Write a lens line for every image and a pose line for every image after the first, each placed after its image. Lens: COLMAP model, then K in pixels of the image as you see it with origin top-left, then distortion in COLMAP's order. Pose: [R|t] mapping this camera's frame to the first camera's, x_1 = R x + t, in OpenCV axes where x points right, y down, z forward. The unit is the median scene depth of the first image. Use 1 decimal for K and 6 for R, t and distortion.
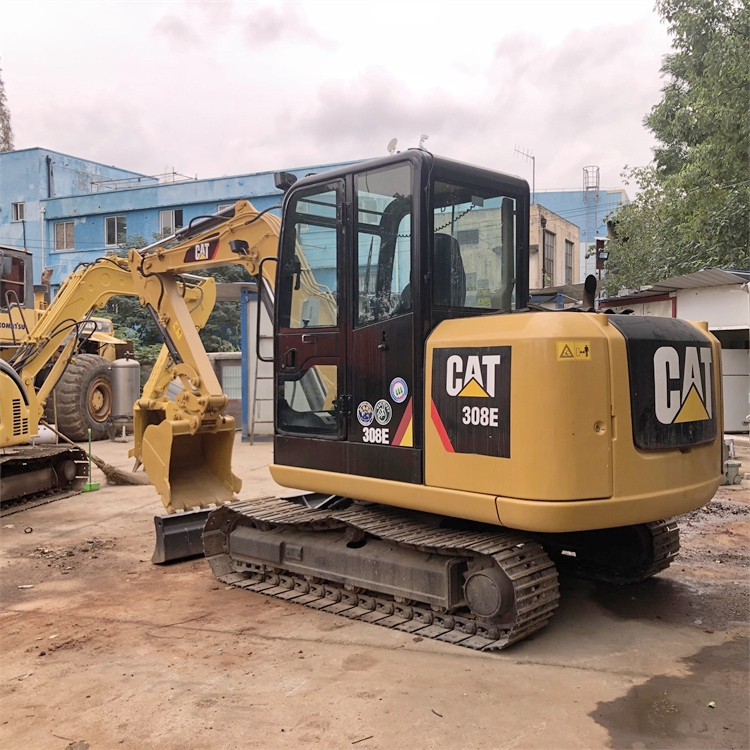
lens RADIAL K [[875.8, 0, 375.3], [0, 875.8, 370.2], [0, 0, 1]] dist [0.074324, 0.000000]
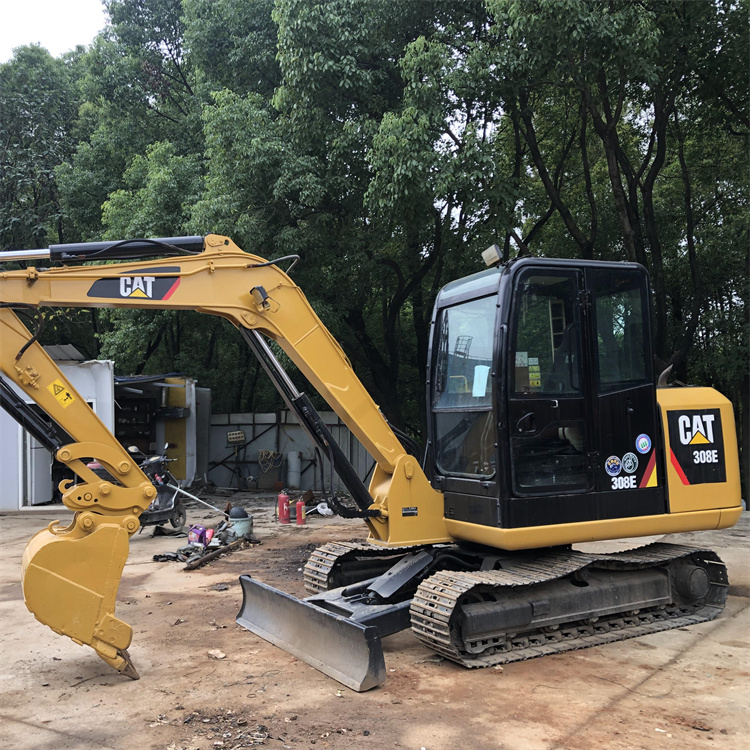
lens RADIAL K [[875.8, 0, 373.5], [0, 875.8, 378.5], [0, 0, 1]] dist [0.074324, 0.000000]
pose [[0.312127, 0.028875, 0.949602, -1.427781], [0.041829, 0.998151, -0.044100, -0.034879], [-0.949119, 0.053486, 0.310342, 1.041099]]
